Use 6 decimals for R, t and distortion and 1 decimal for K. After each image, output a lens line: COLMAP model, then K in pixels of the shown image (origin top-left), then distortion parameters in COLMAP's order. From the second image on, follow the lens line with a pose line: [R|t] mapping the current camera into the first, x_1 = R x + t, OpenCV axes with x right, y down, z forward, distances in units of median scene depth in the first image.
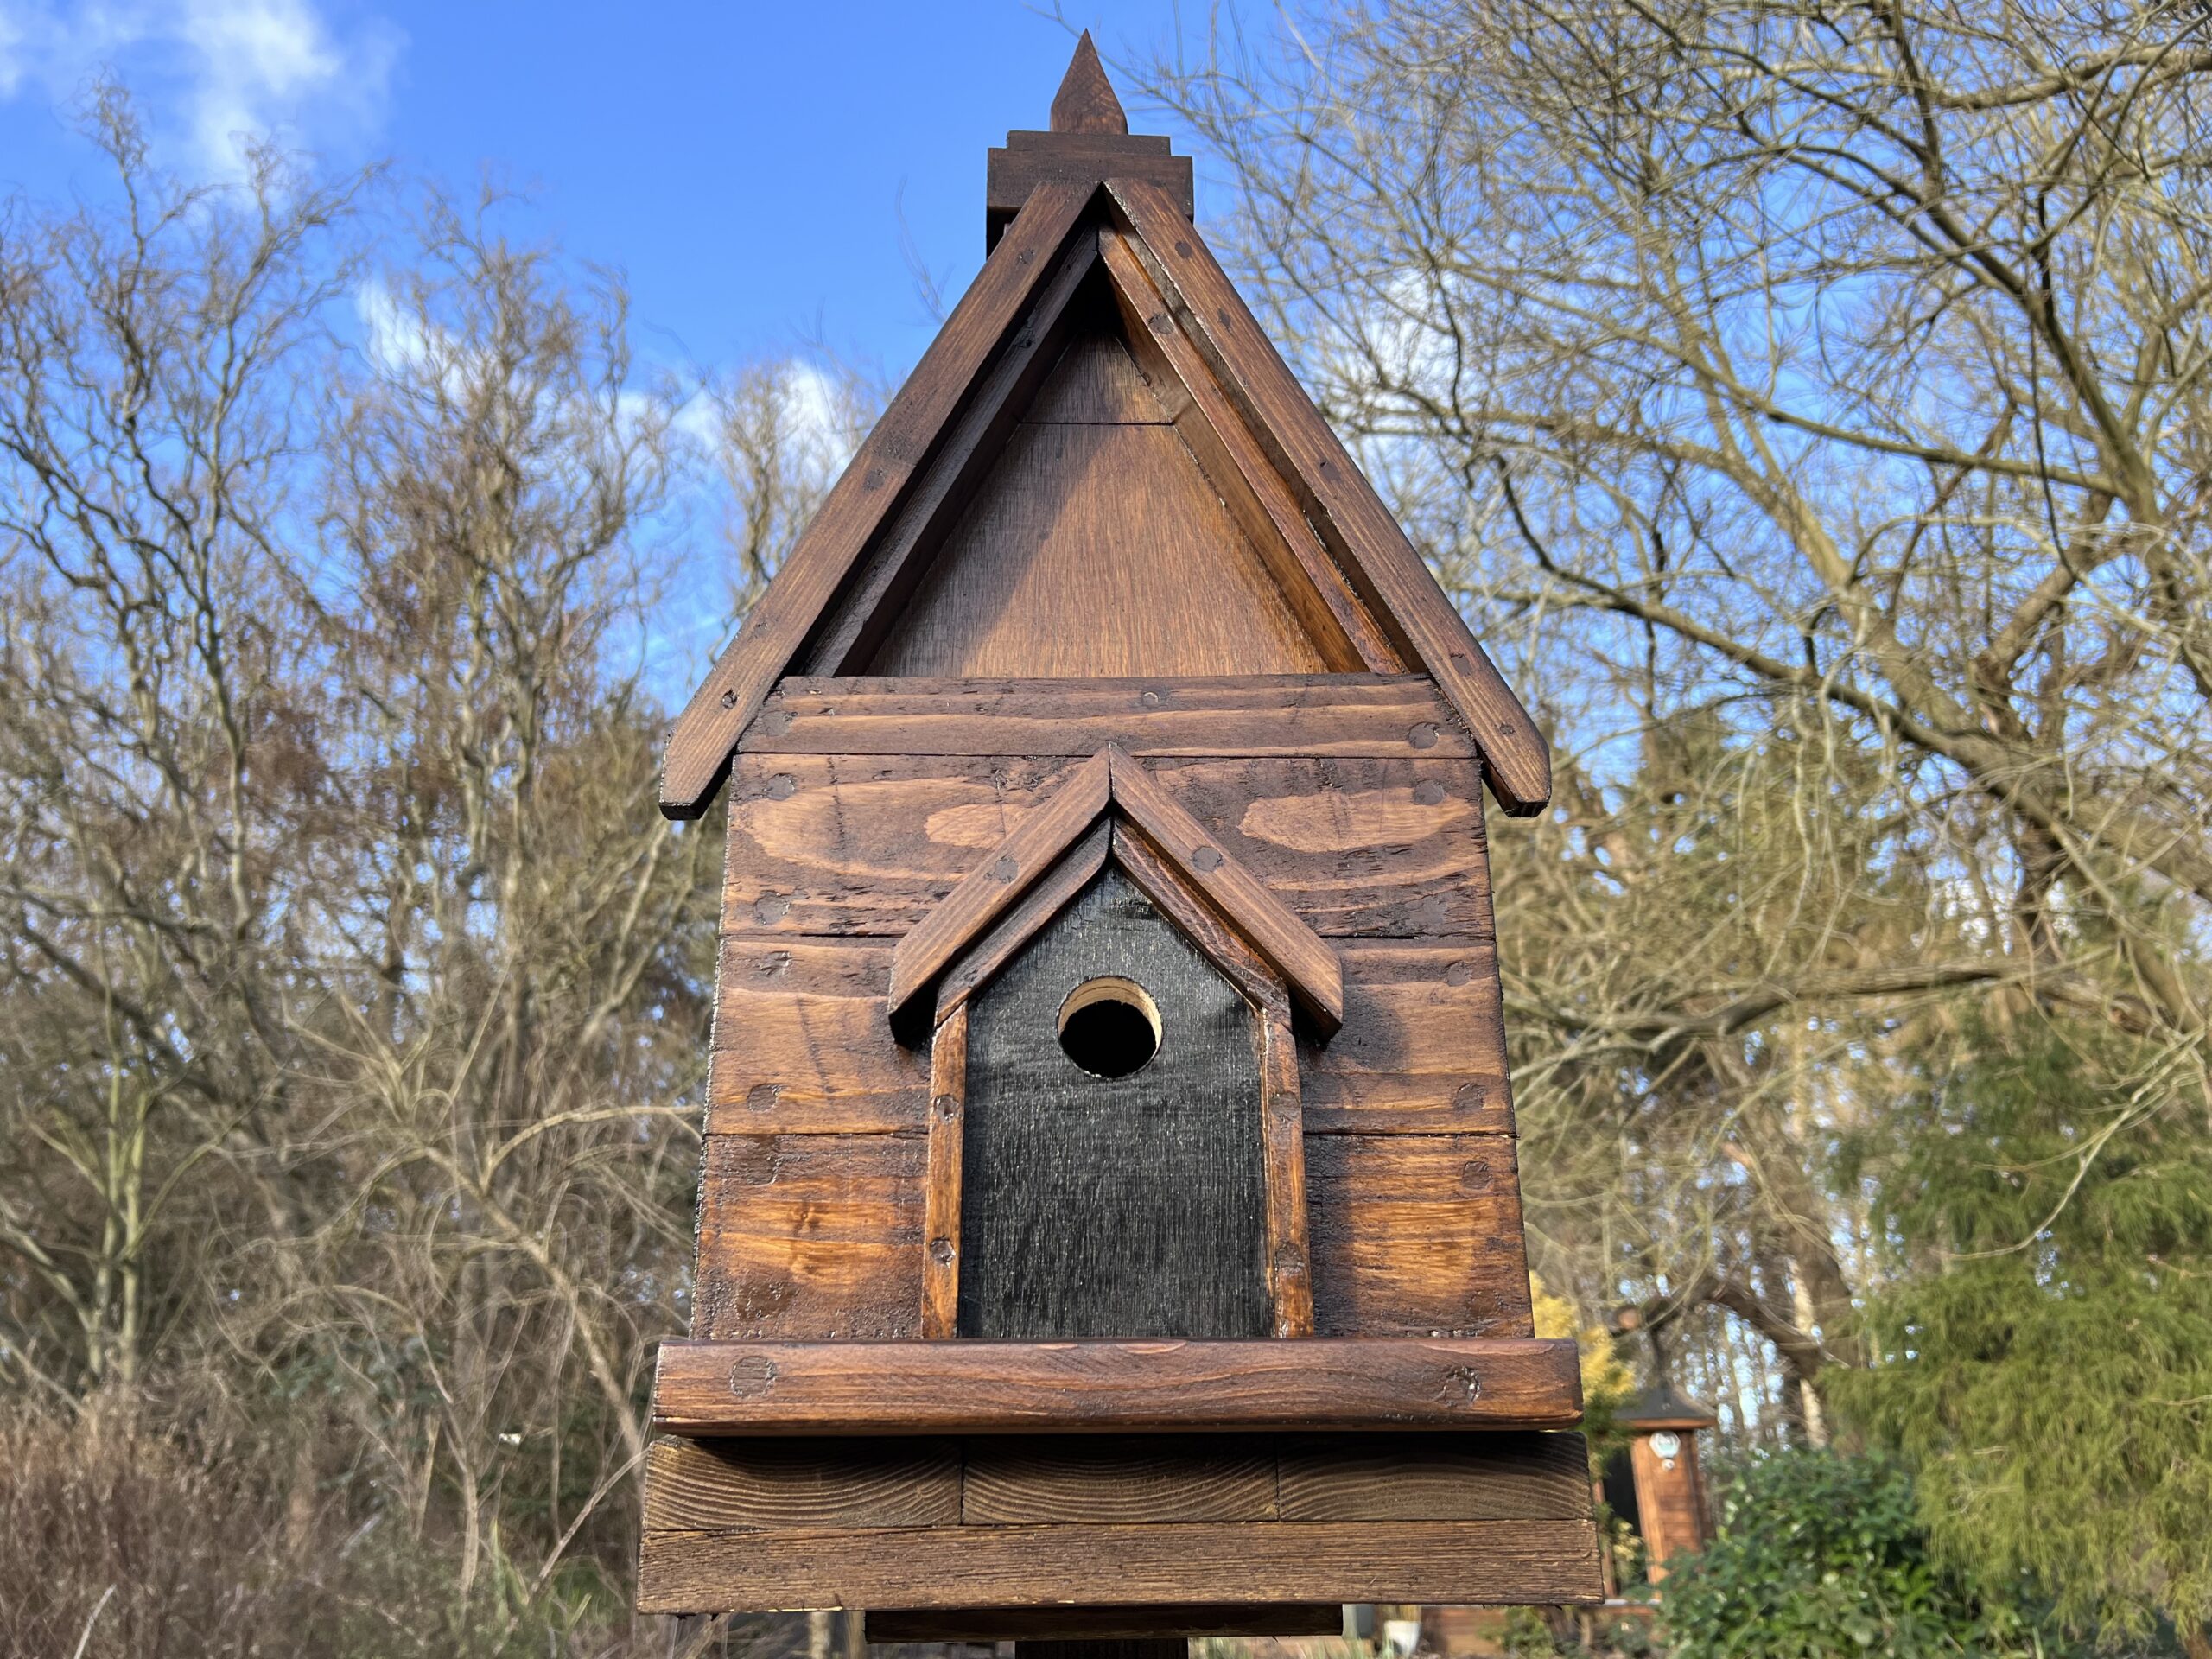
lens RADIAL K [[1670.3, 0, 1106.0], [0, 1670.3, 829.5], [0, 0, 1]] dist [0.034427, -0.007092]
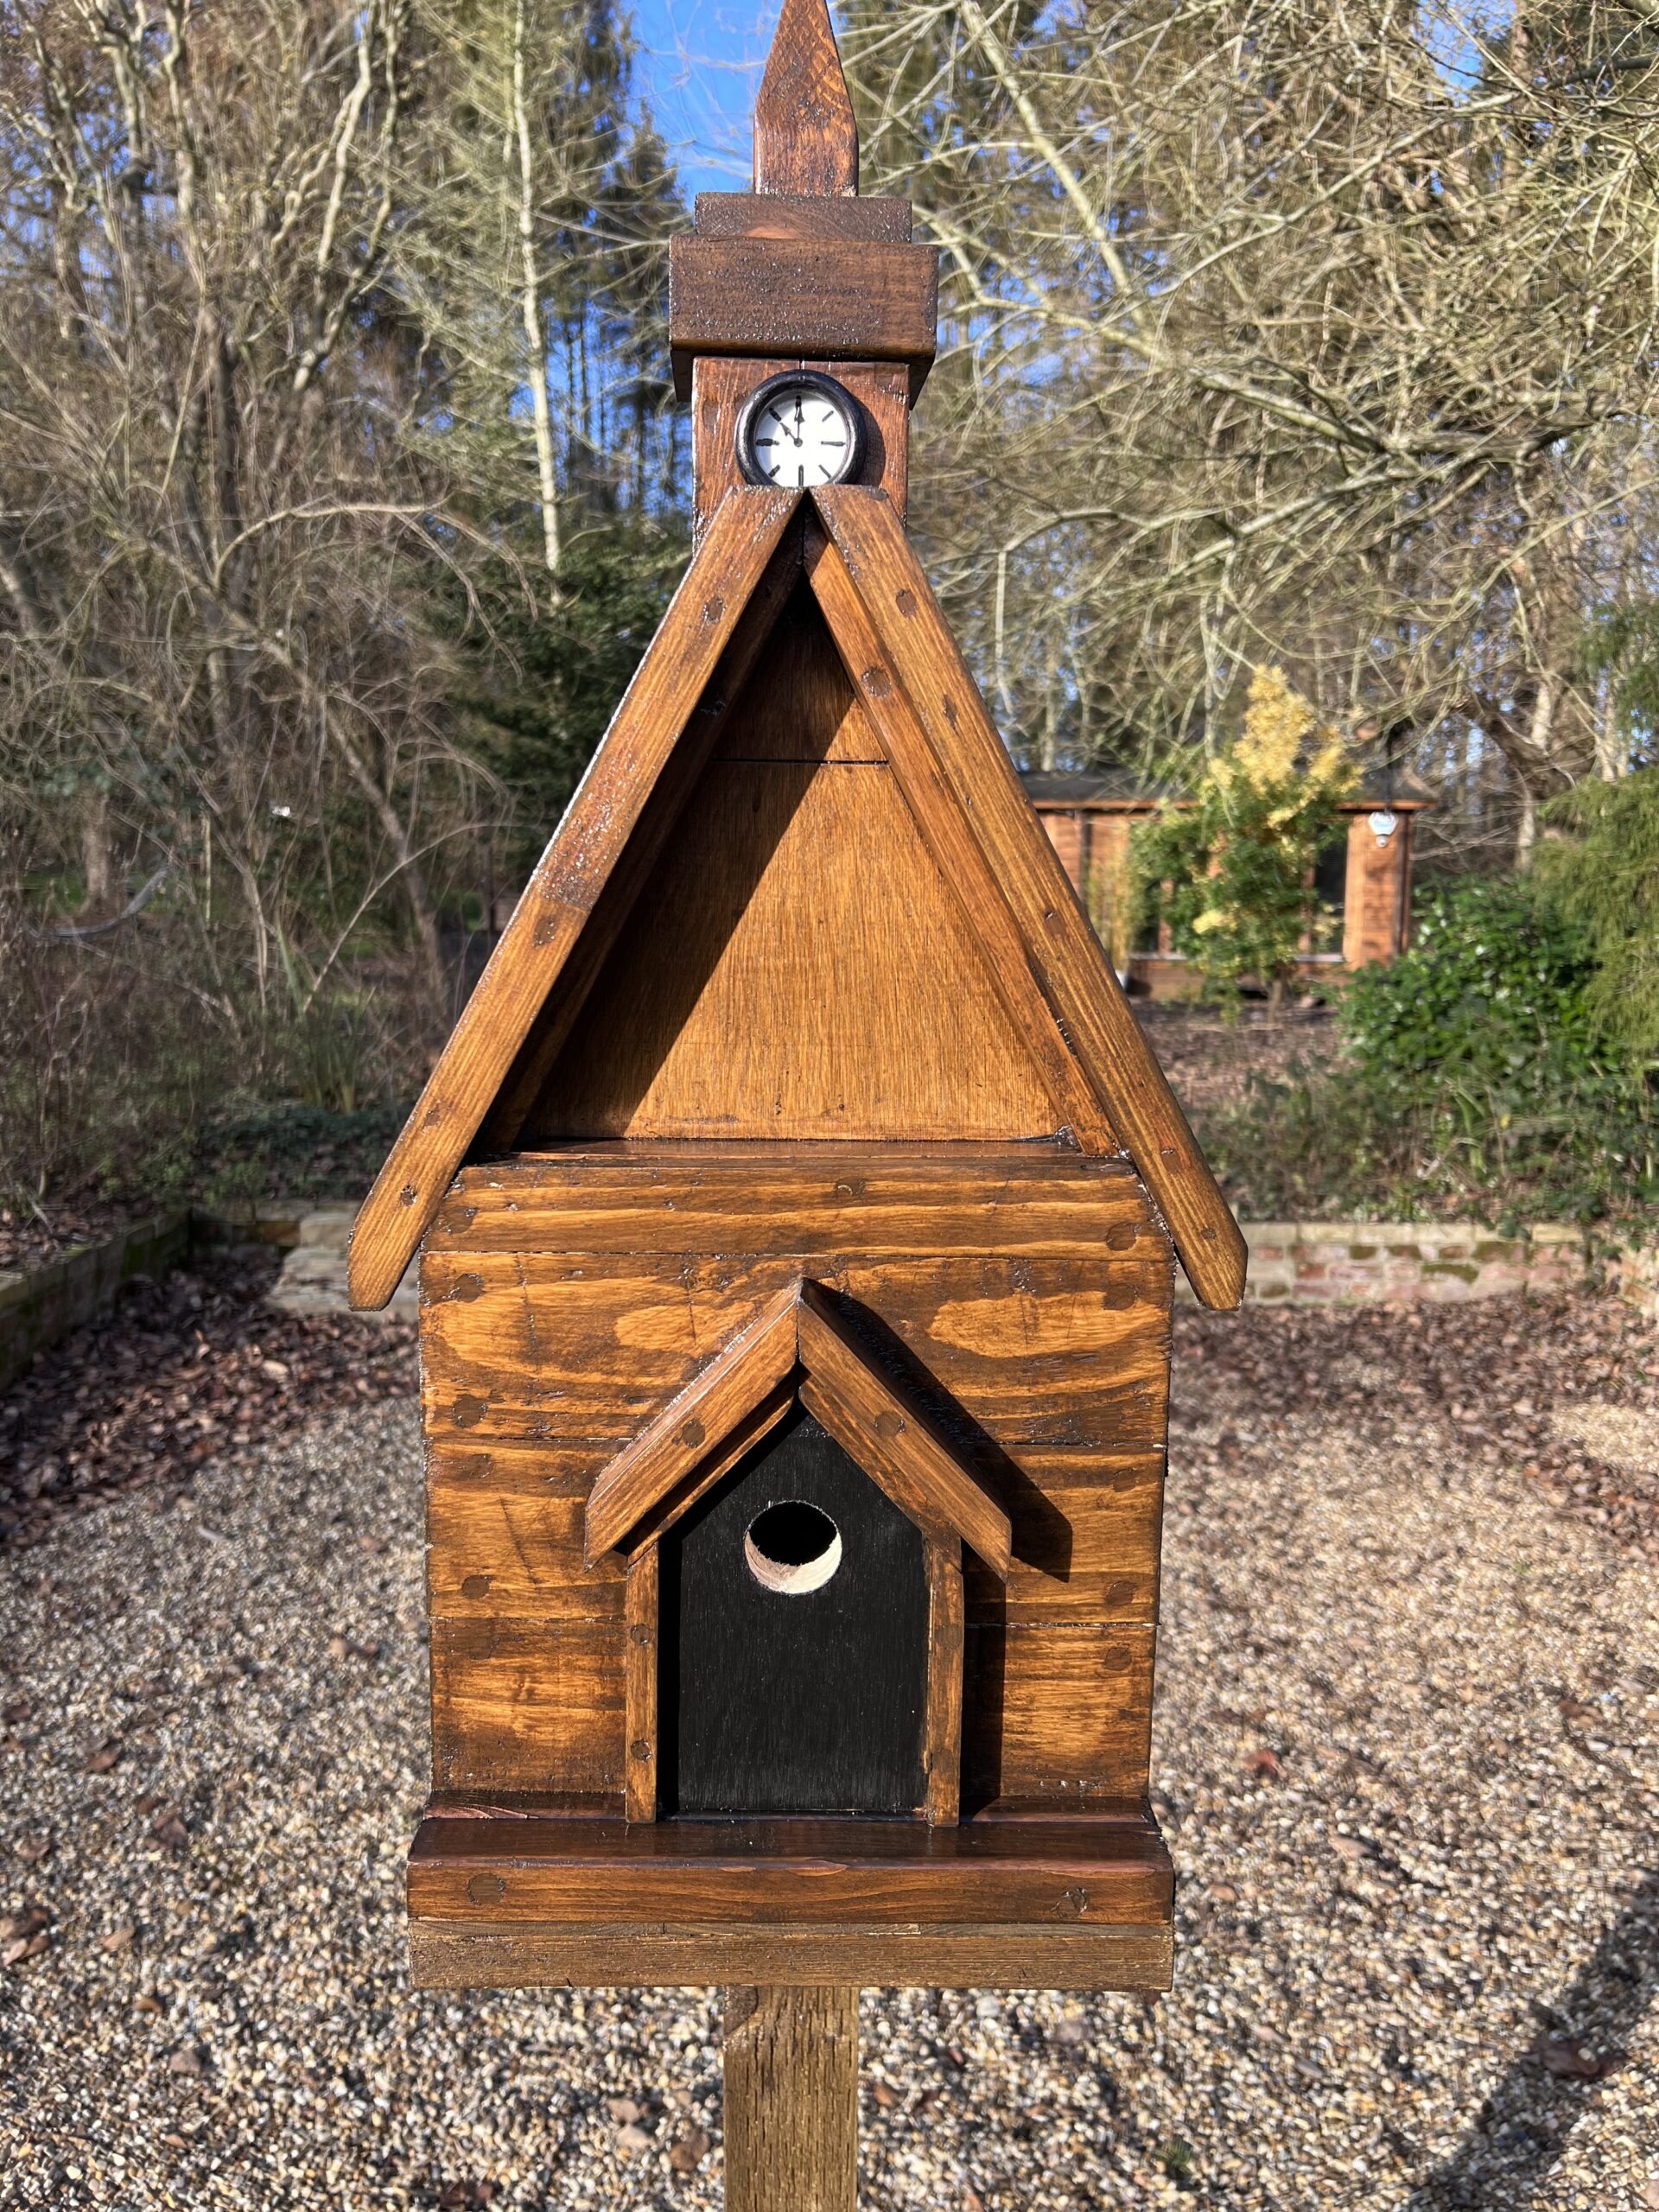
lens RADIAL K [[1678.3, 0, 829.5], [0, 1678.3, 1106.0], [0, 0, 1]] dist [0.031710, -0.043467]
pose [[0.999610, 0.027061, -0.006842, 0.023658], [-0.019763, 0.859253, 0.511169, -0.625692], [0.019712, -0.510835, 0.859453, 0.197472]]
